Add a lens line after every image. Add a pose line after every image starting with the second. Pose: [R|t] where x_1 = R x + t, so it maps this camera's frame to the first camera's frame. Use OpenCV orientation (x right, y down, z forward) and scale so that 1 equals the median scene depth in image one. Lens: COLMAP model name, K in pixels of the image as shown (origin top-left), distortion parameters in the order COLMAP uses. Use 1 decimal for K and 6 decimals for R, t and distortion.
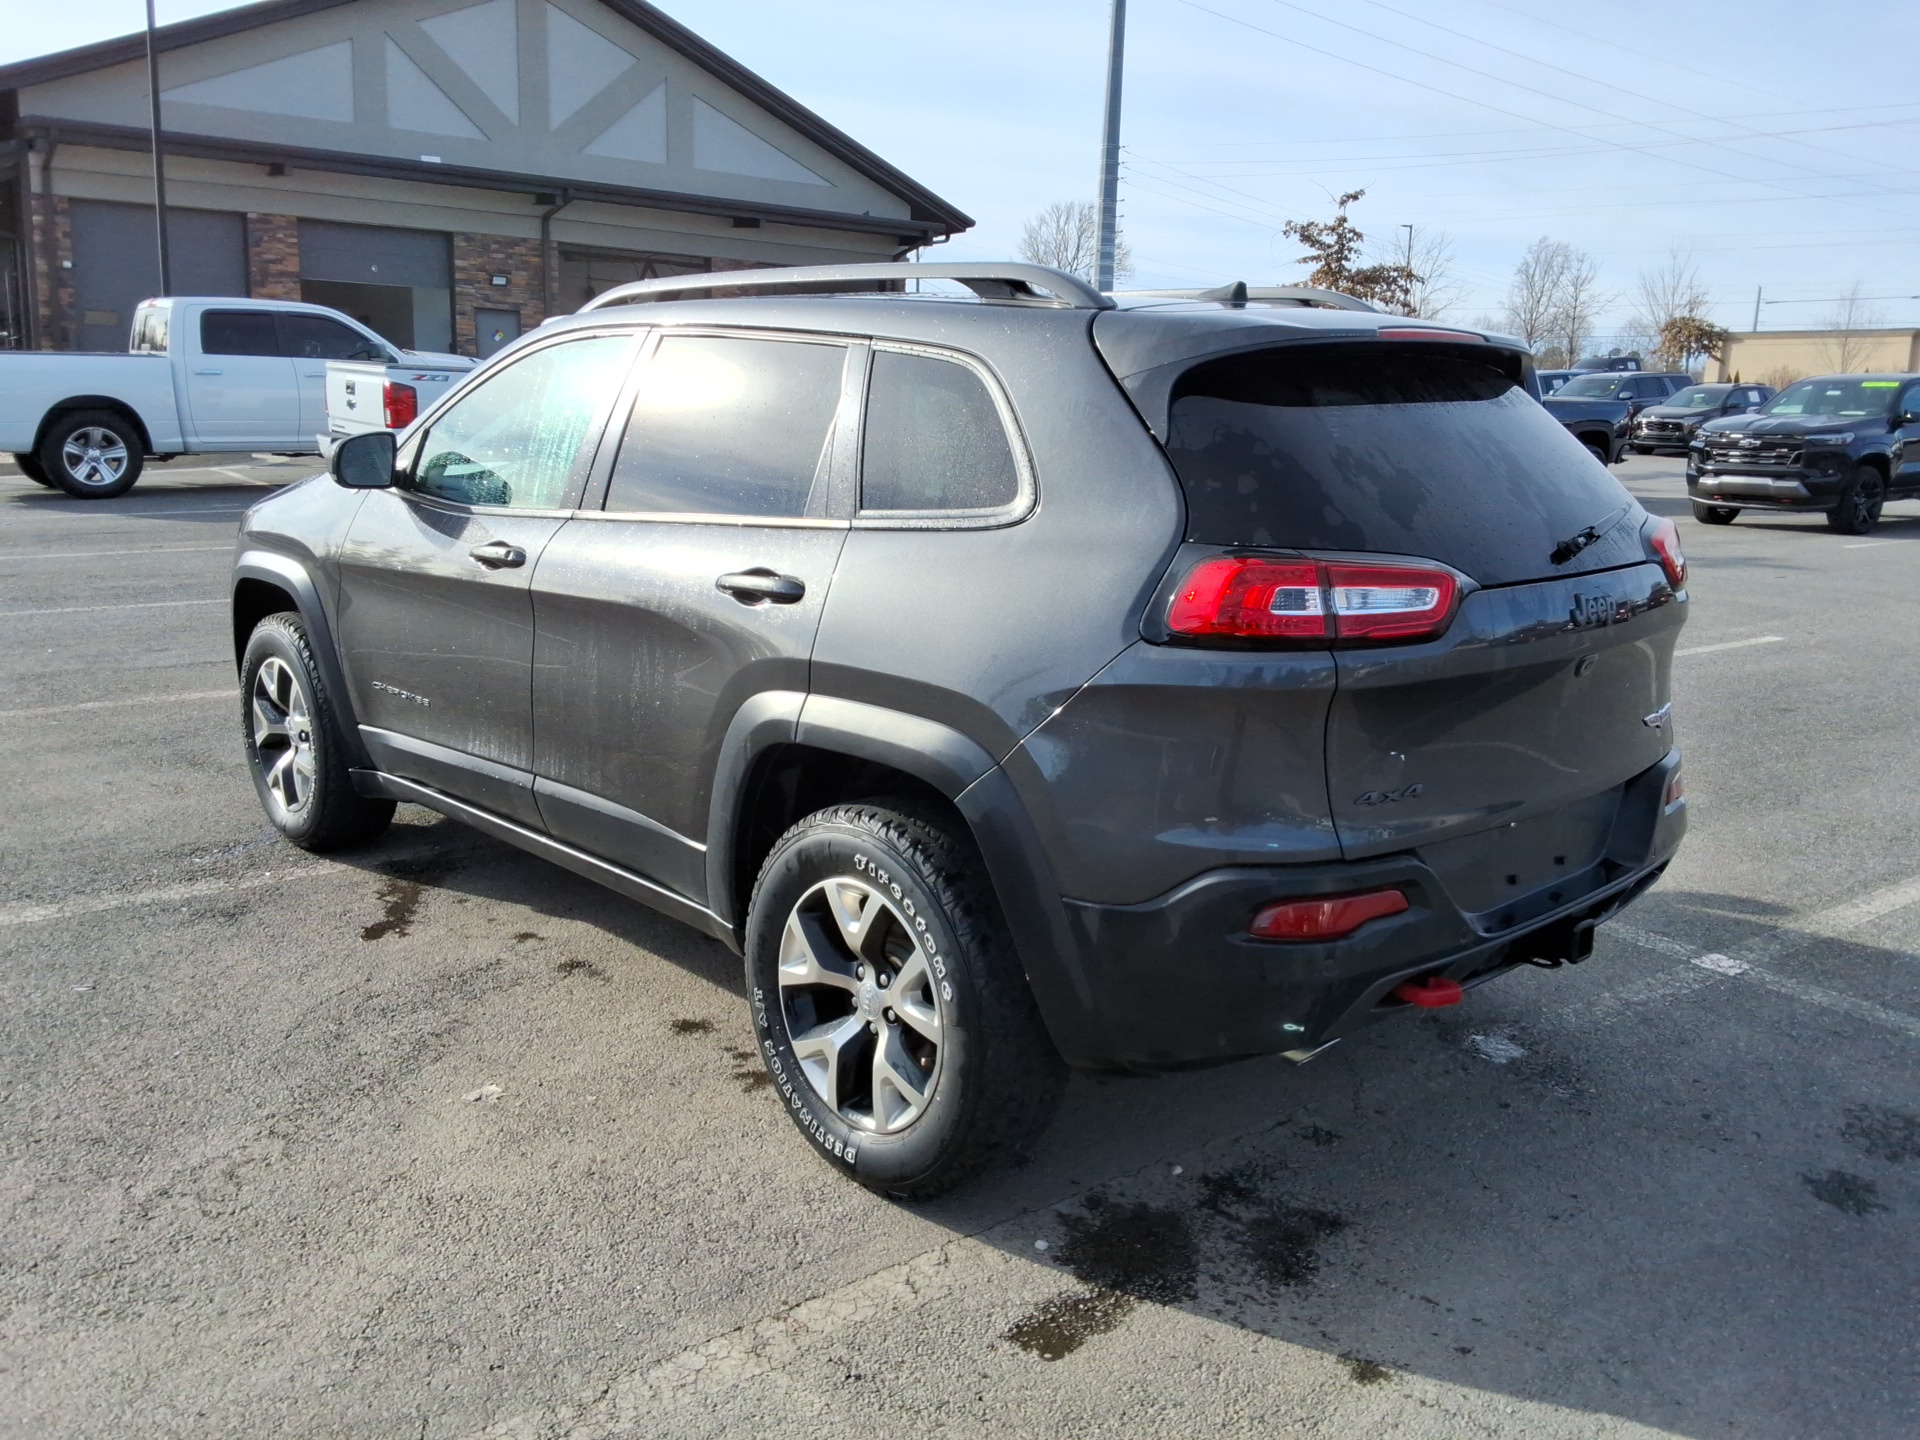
lens RADIAL K [[1585.2, 0, 964.5], [0, 1585.2, 722.2], [0, 0, 1]] dist [0.054803, -0.076110]
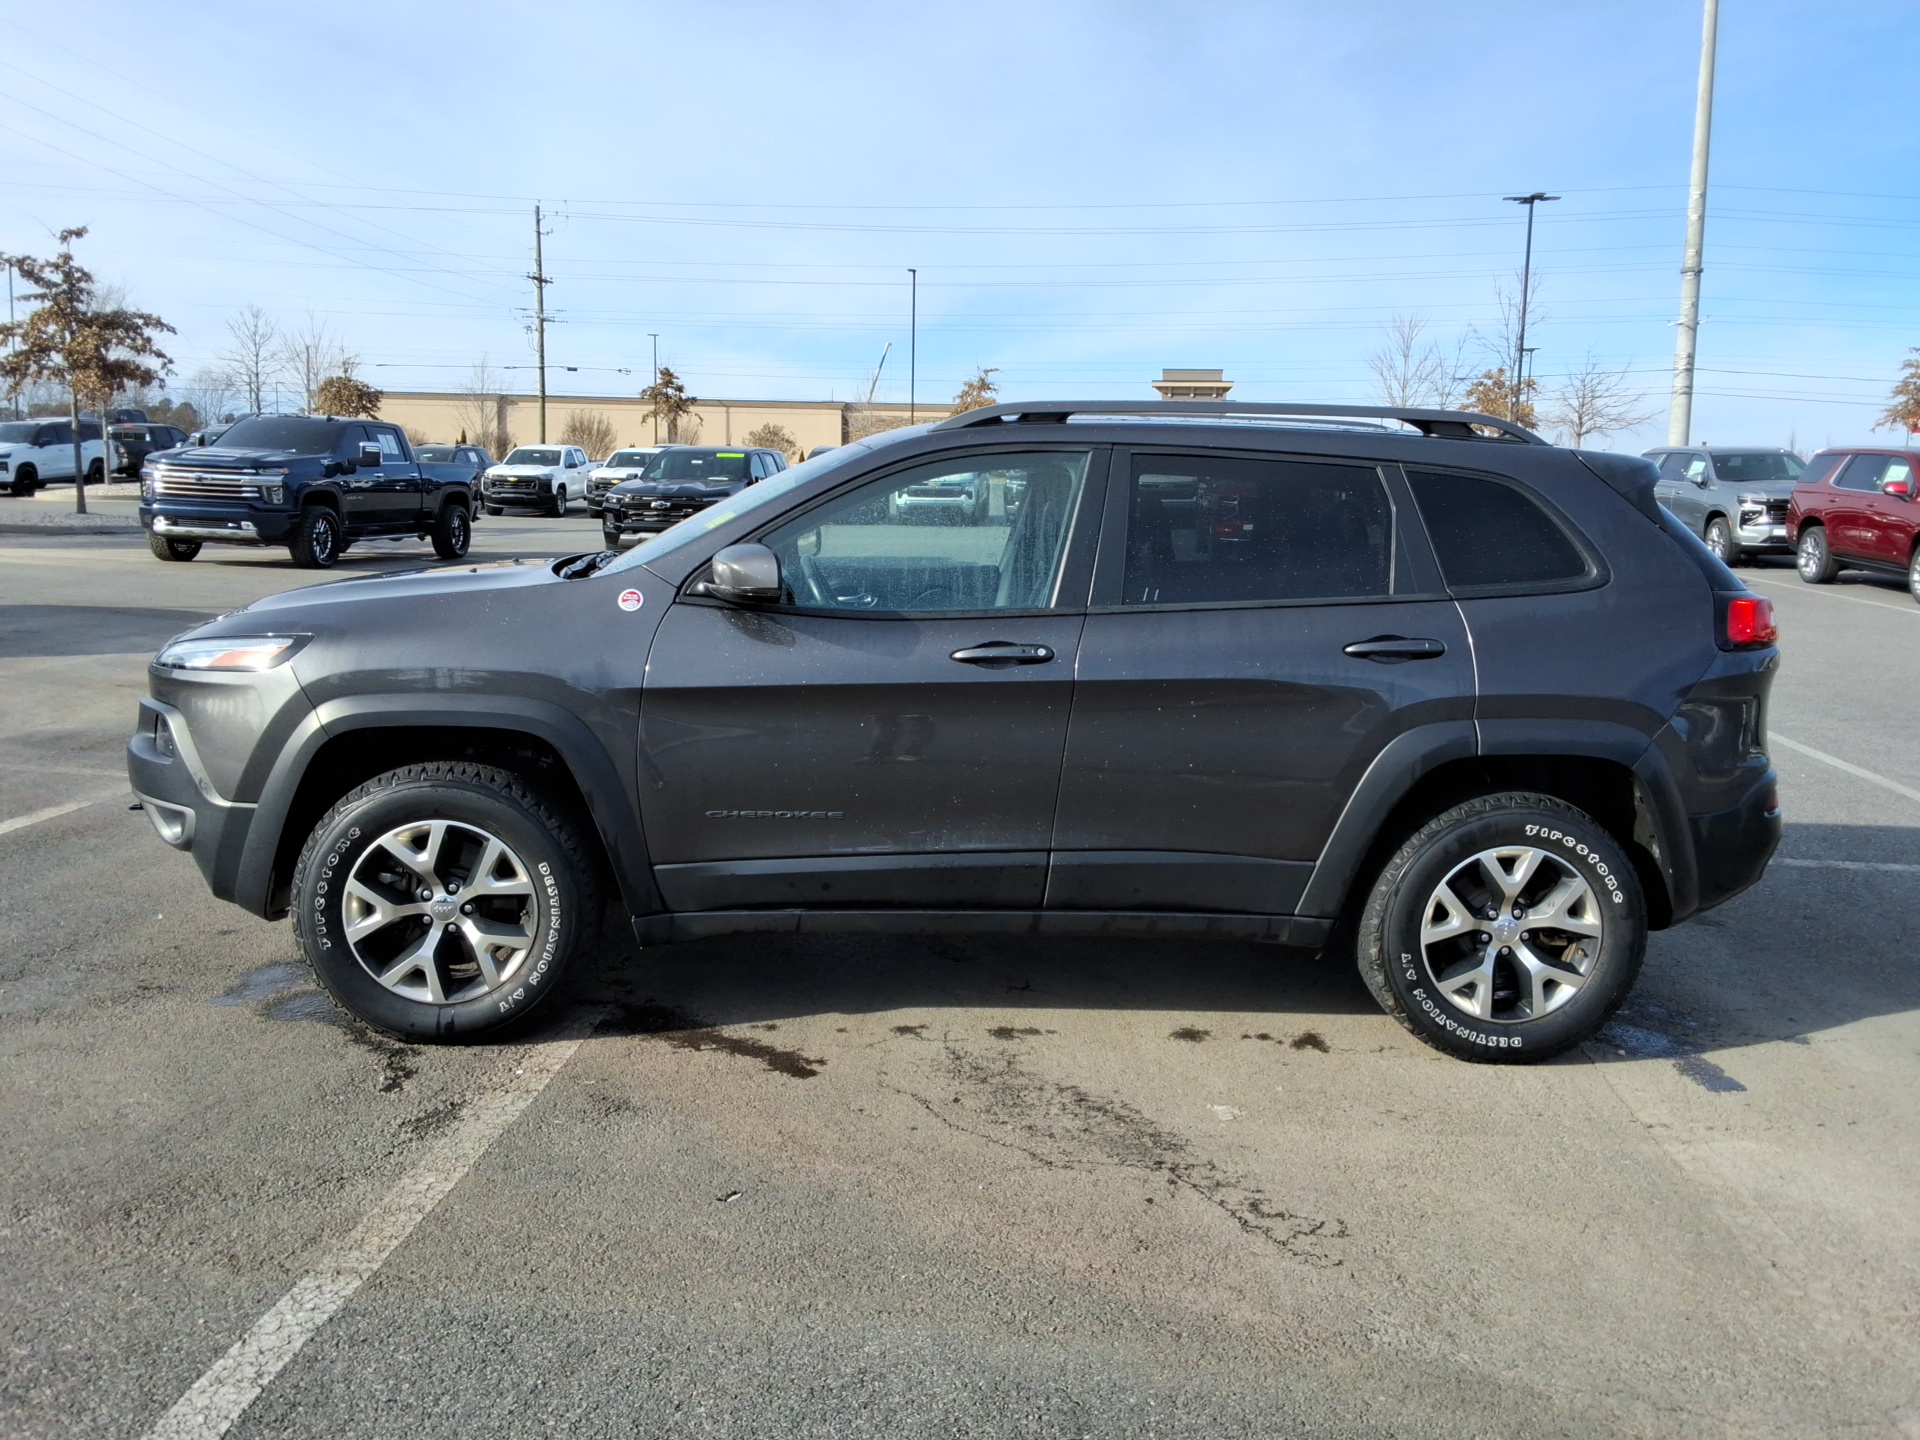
lens RADIAL K [[1585.2, 0, 968.6], [0, 1585.2, 723.3], [0, 0, 1]] dist [0.054803, -0.076110]
pose [[0.638917, -0.117844, 0.760196, -0.158864], [0.139468, 0.989565, 0.036183, -0.014646], [-0.756527, 0.082905, 0.648686, 0.046021]]
